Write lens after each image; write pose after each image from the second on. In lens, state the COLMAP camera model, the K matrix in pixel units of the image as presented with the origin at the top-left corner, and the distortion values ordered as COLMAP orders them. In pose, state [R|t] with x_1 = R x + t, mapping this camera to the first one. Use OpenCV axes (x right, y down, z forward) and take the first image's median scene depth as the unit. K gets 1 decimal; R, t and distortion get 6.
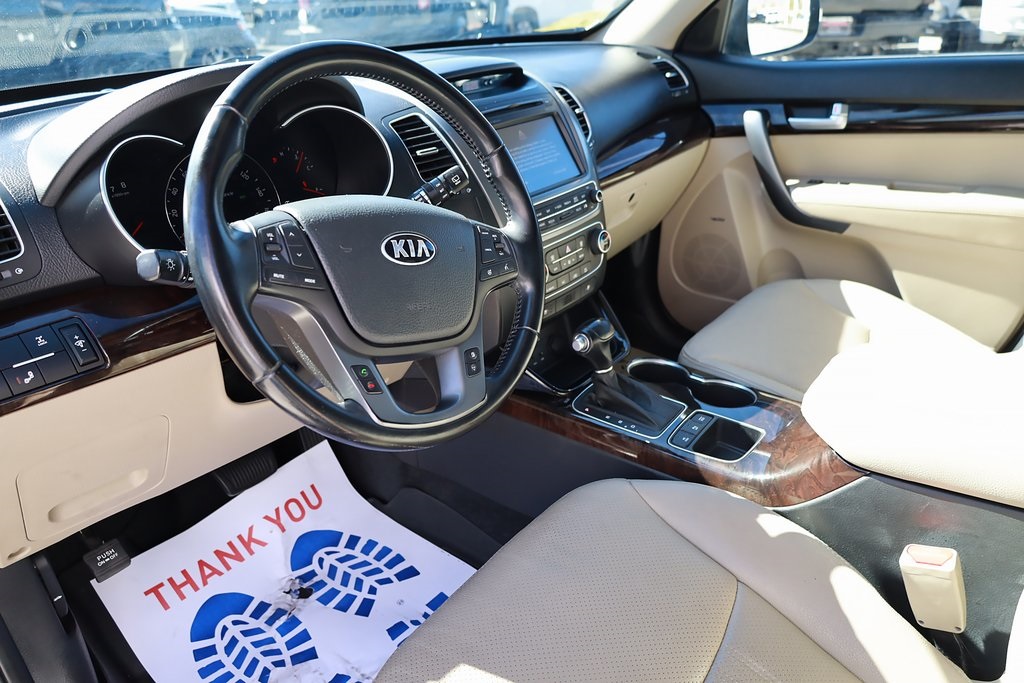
lens RADIAL K [[697.8, 0, 512.0], [0, 697.8, 341.5], [0, 0, 1]] dist [-0.020932, 0.003392]
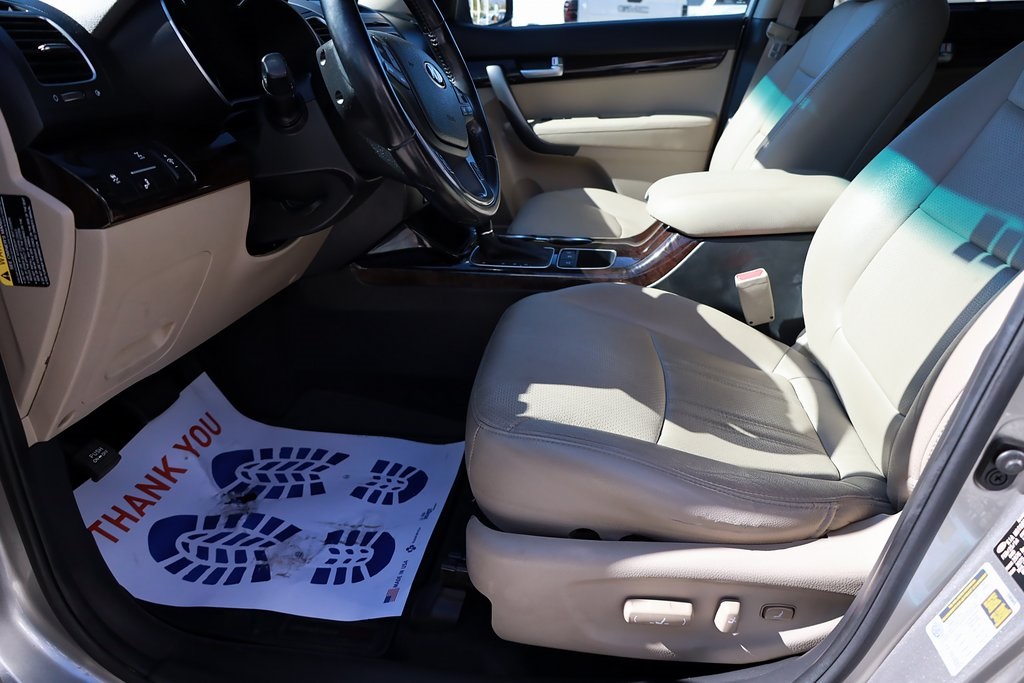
lens RADIAL K [[690.5, 0, 512.0], [0, 690.5, 341.5], [0, 0, 1]] dist [-0.029279, -0.000378]
pose [[0.860561, -0.174307, 0.478593, -0.388169], [0.195714, 0.980647, 0.005244, 0.199055], [-0.470245, 0.089155, 0.878021, -0.076309]]
